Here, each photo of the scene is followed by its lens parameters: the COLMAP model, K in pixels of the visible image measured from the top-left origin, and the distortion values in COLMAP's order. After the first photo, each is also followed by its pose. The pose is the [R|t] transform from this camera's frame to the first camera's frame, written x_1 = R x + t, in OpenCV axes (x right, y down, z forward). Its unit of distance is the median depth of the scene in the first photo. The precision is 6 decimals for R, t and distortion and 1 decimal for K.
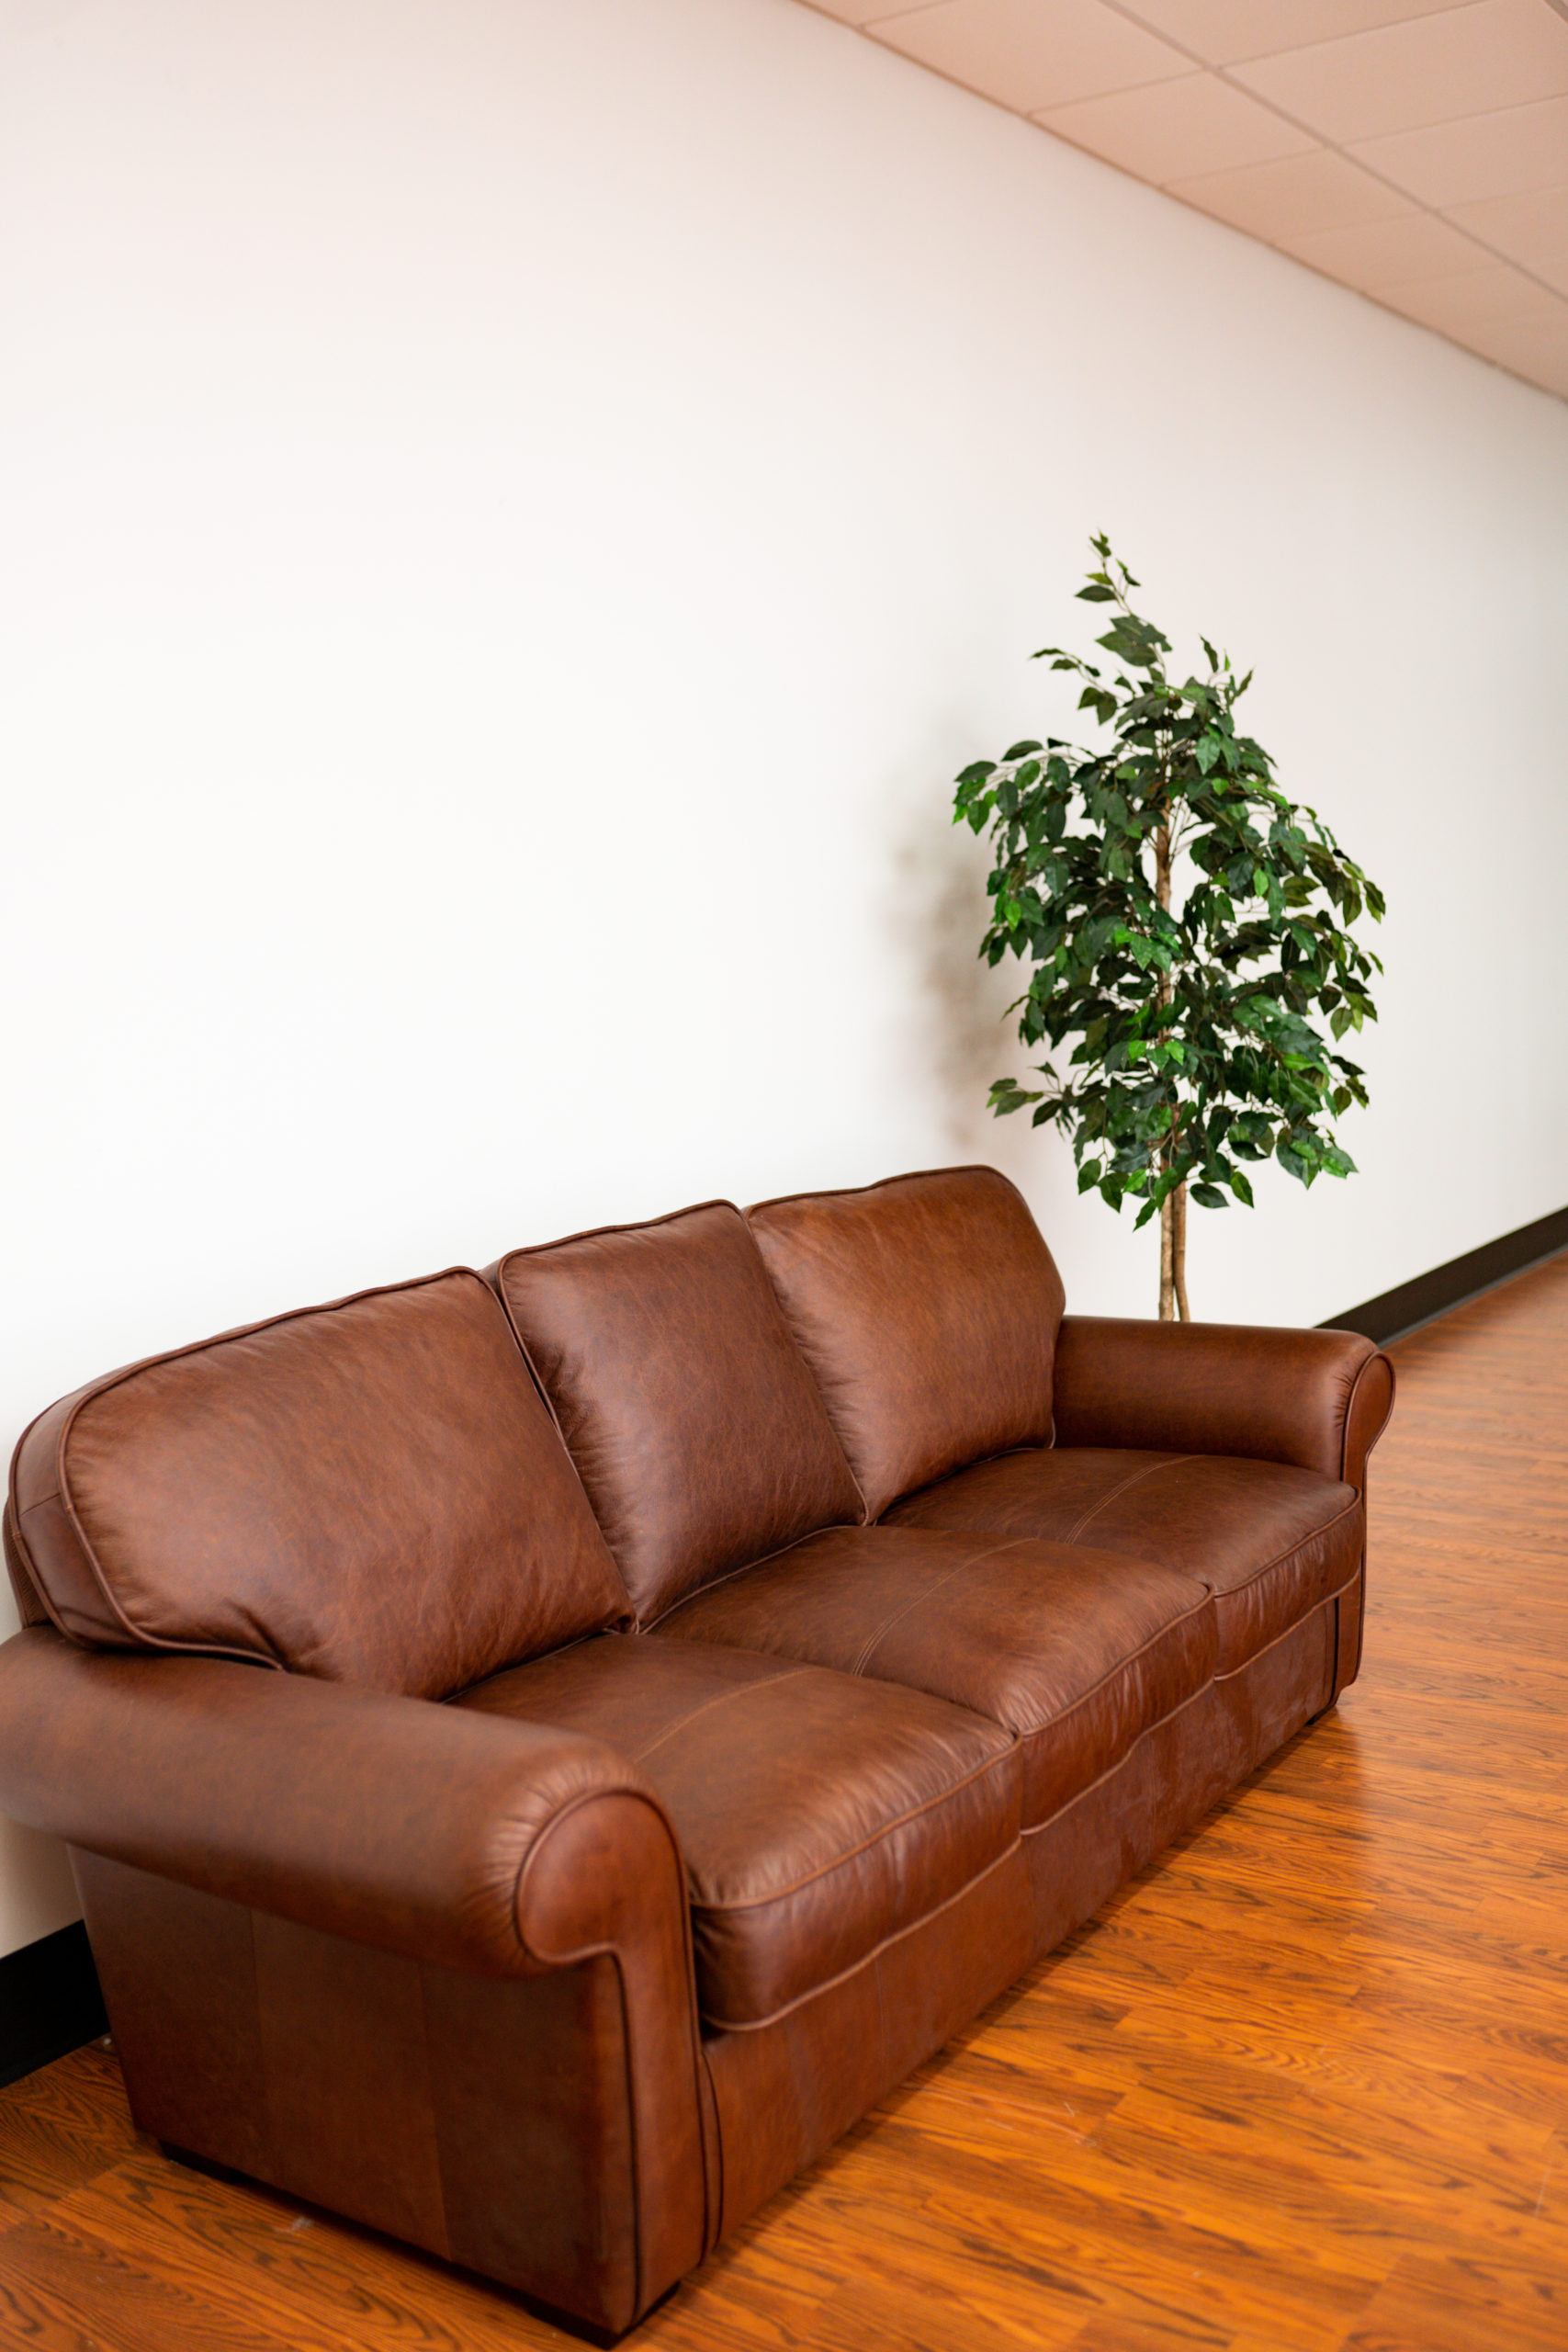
lens RADIAL K [[2209.8, 0, 784.0], [0, 2209.8, 1176.0], [0, 0, 1]] dist [-0.066772, 0.098098]
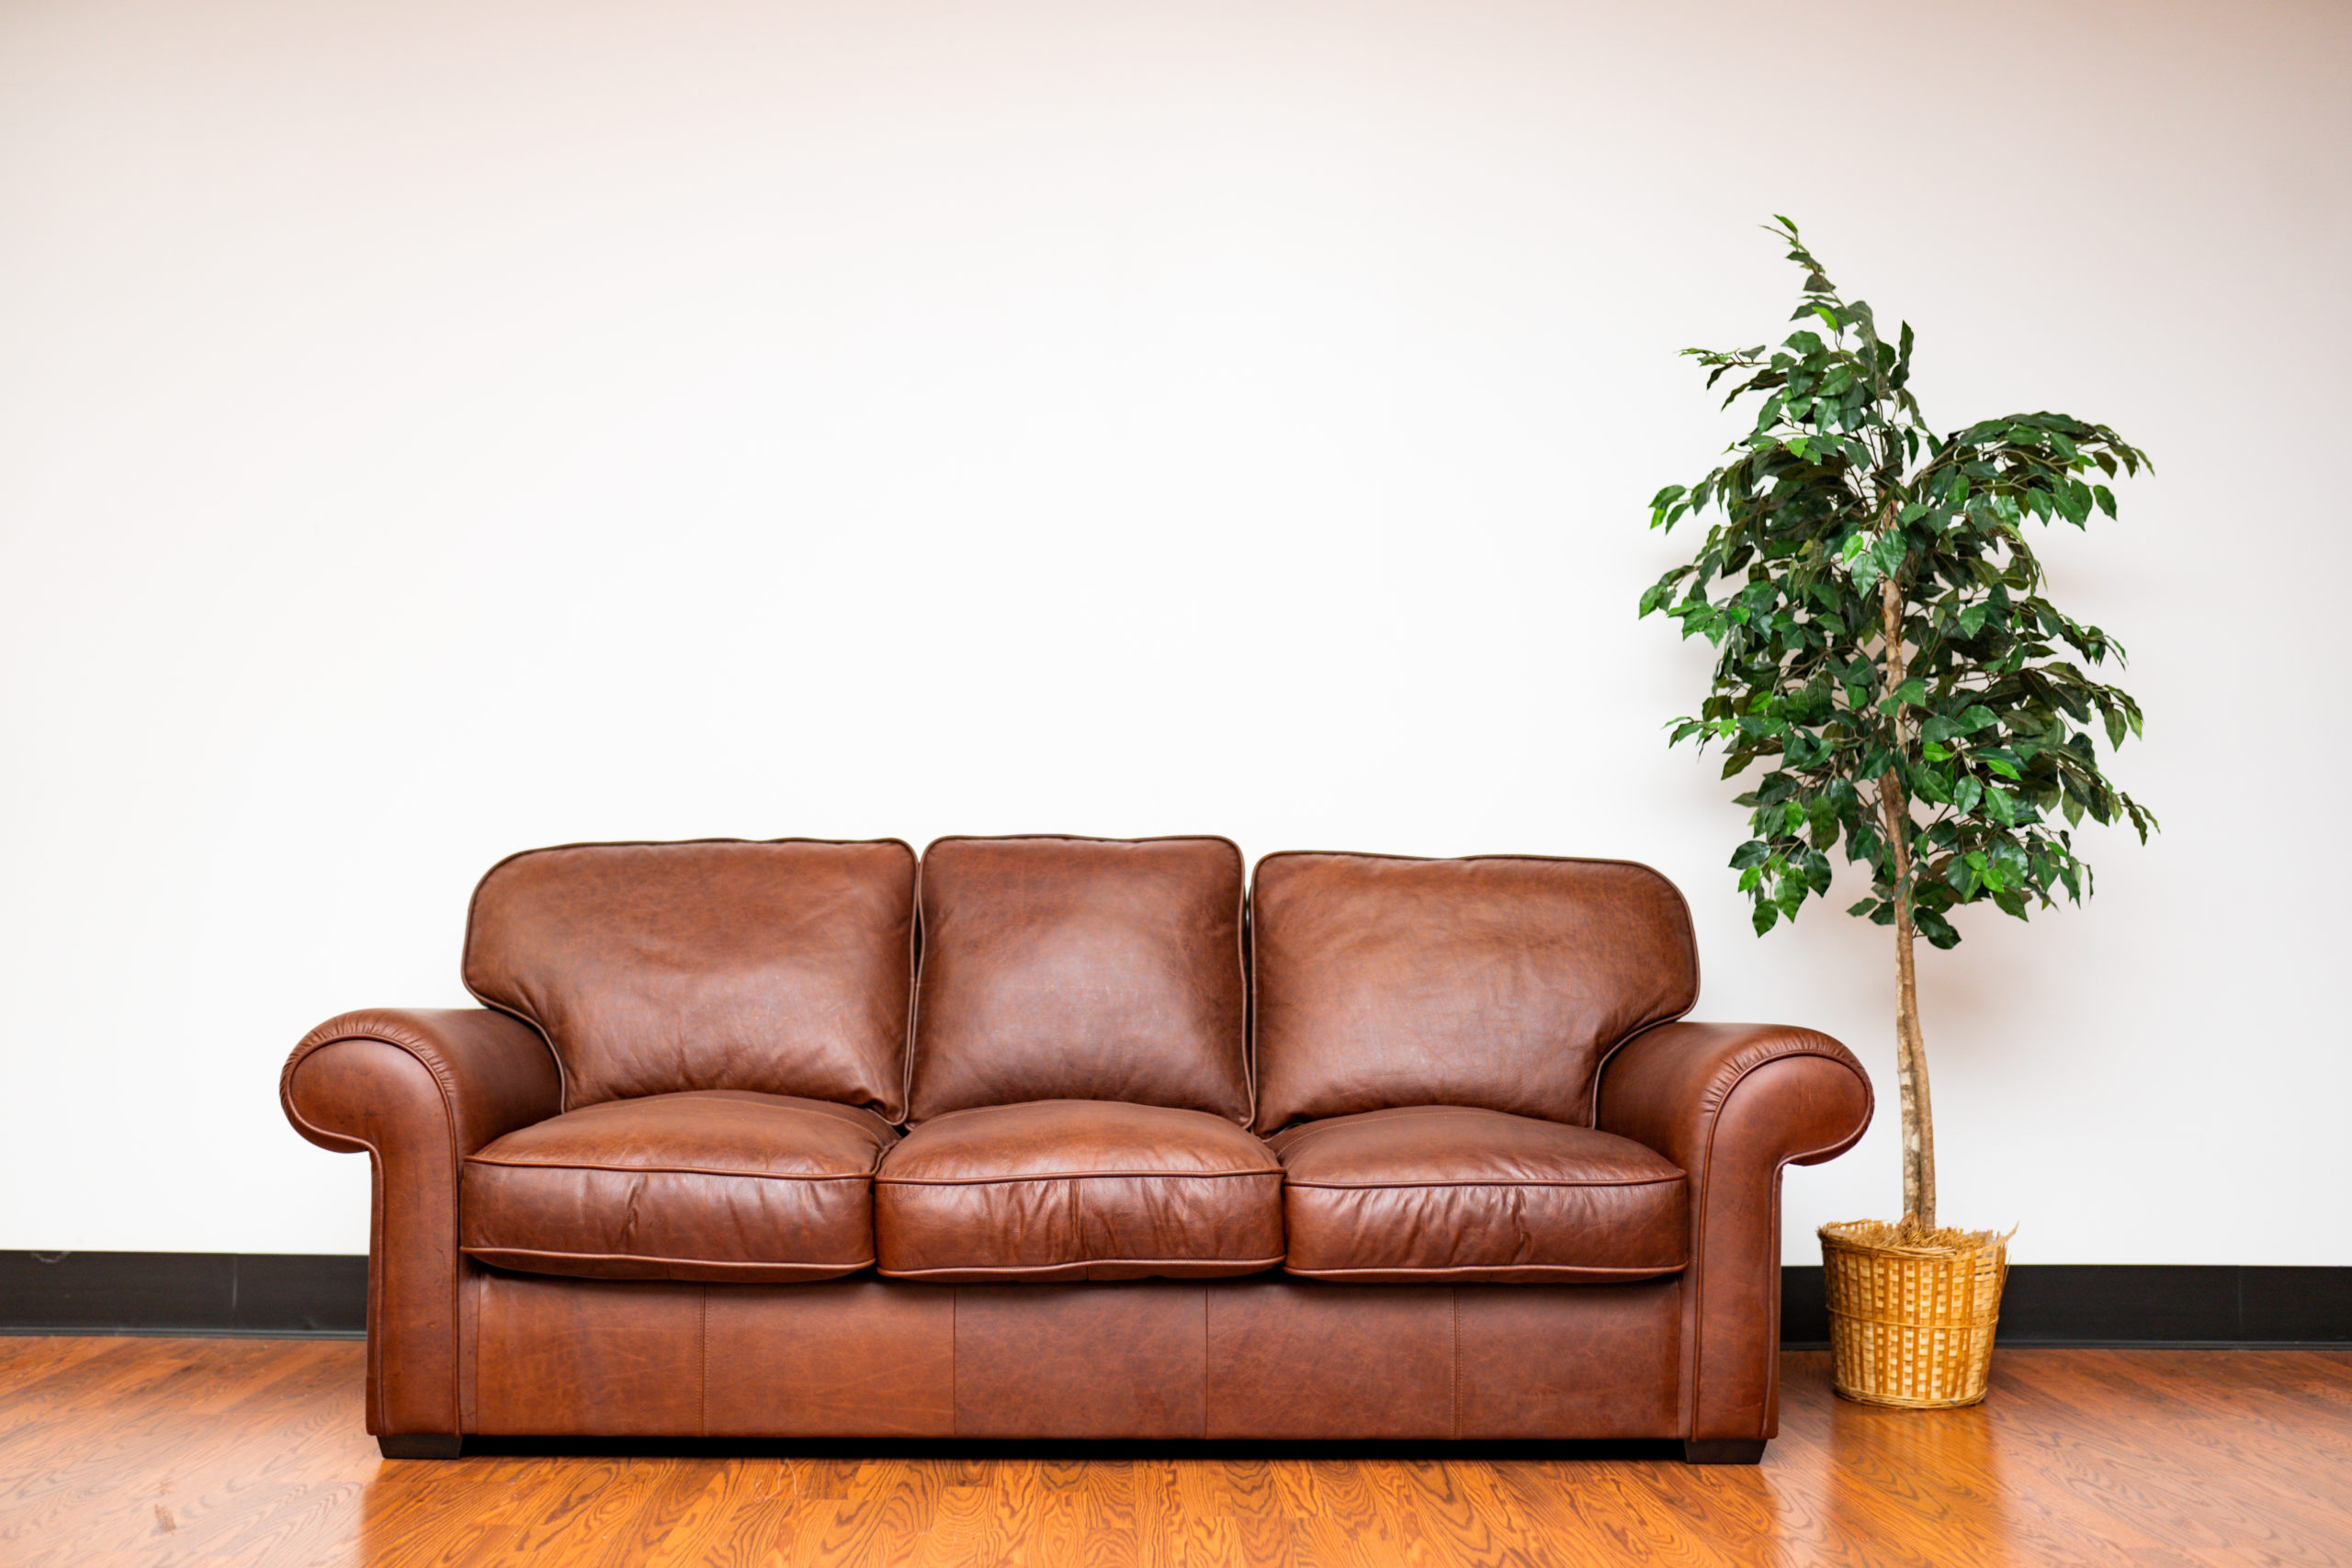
lens RADIAL K [[2258.7, 0, 1176.0], [0, 2258.7, 784.0], [0, 0, 1]] dist [-0.042245, 0.010293]
pose [[0.602335, 0.000873, -0.798243, 1.000837], [-0.138200, 0.985013, -0.103204, 0.121541], [0.786189, 0.172481, 0.593428, 0.308472]]
